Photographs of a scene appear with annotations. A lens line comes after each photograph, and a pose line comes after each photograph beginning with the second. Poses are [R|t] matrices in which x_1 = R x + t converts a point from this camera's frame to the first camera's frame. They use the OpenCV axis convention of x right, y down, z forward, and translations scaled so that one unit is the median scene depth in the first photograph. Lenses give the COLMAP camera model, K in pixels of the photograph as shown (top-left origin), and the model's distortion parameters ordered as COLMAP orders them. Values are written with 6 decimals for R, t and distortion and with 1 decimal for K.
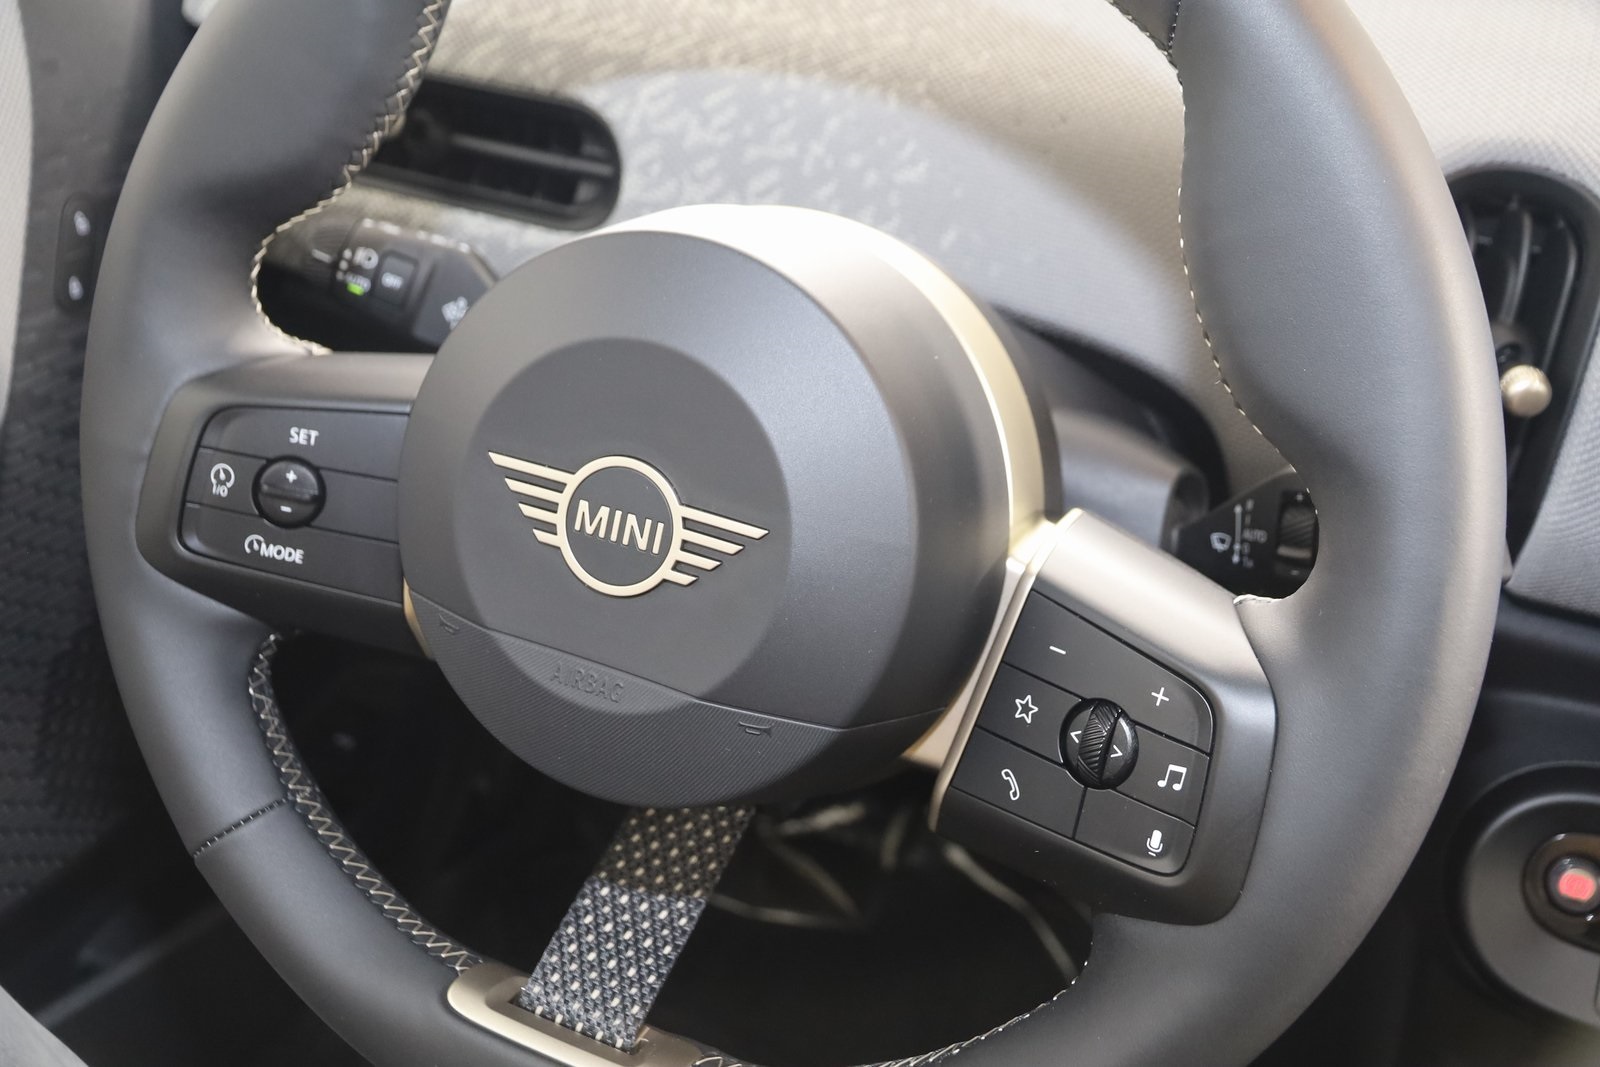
lens RADIAL K [[1531.4, 0, 817.3], [0, 1531.4, 531.4], [0, 0, 1]] dist [0.003078, 0.000000]
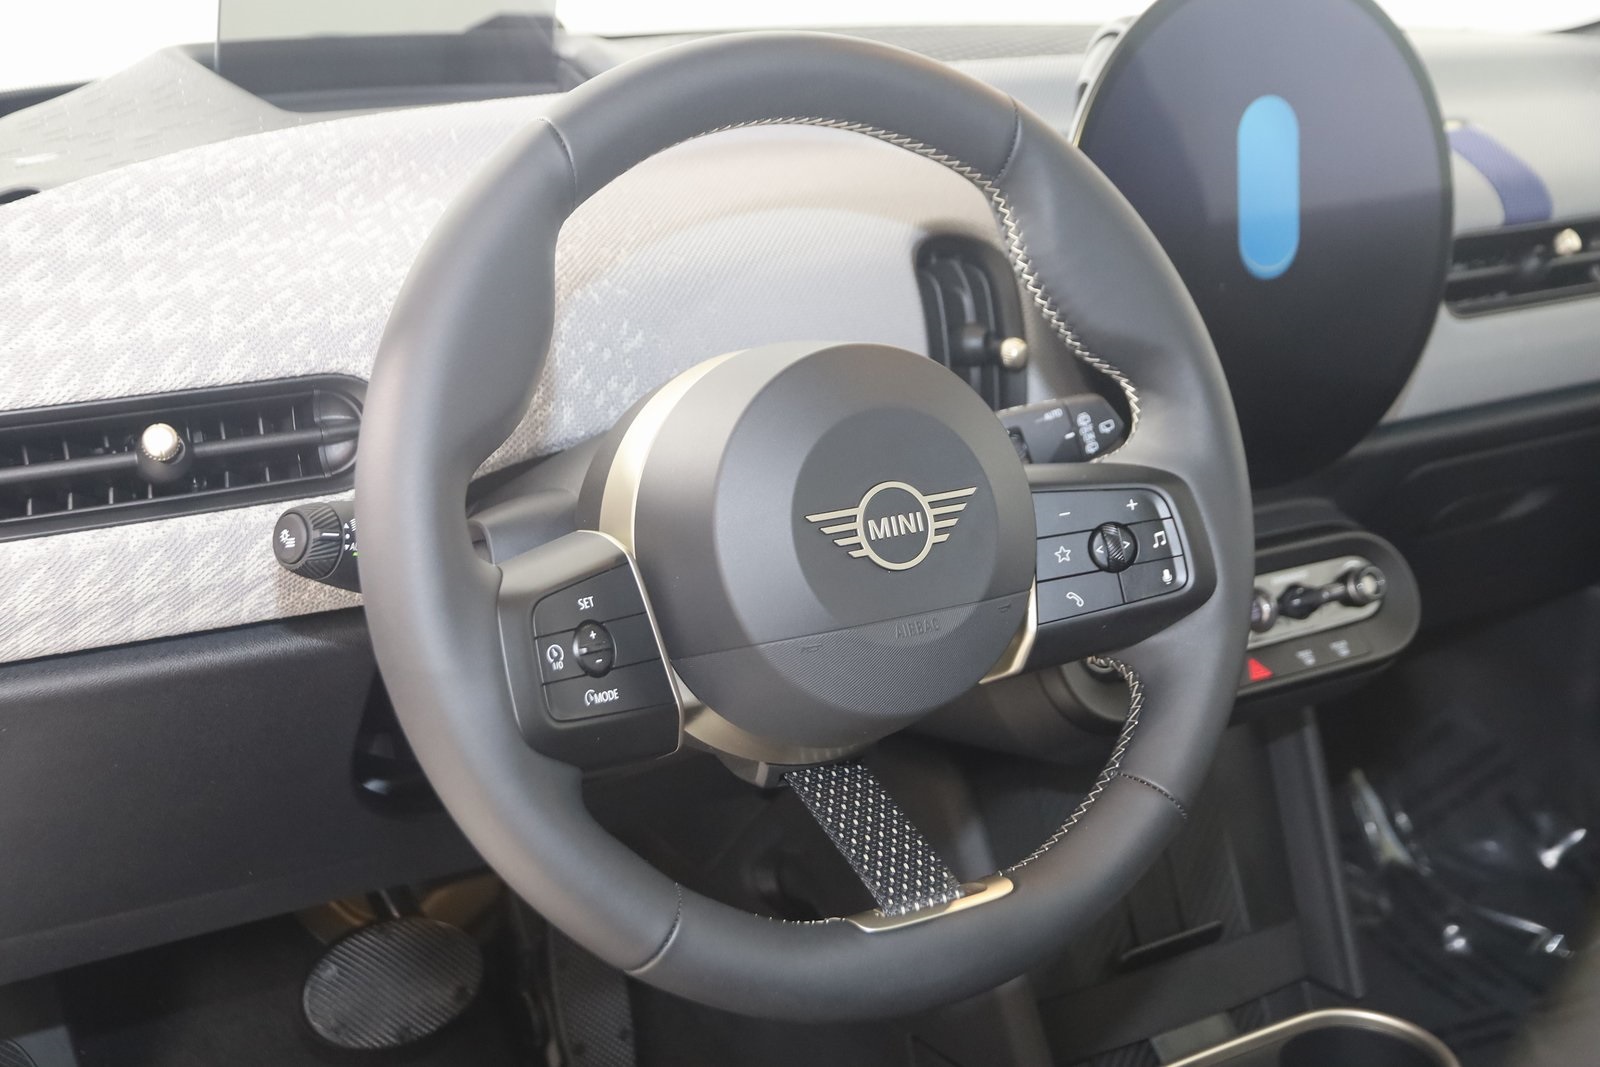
lens RADIAL K [[2045.6, 0, 784.7], [0, 2045.6, 542.4], [0, 0, 1]] dist [0.048322, 0.000000]
pose [[0.587234, -0.309801, 0.747783, -1.721495], [0.444040, 0.895727, 0.022388, -0.082983], [-0.676745, 0.318899, 0.663566, -0.296197]]
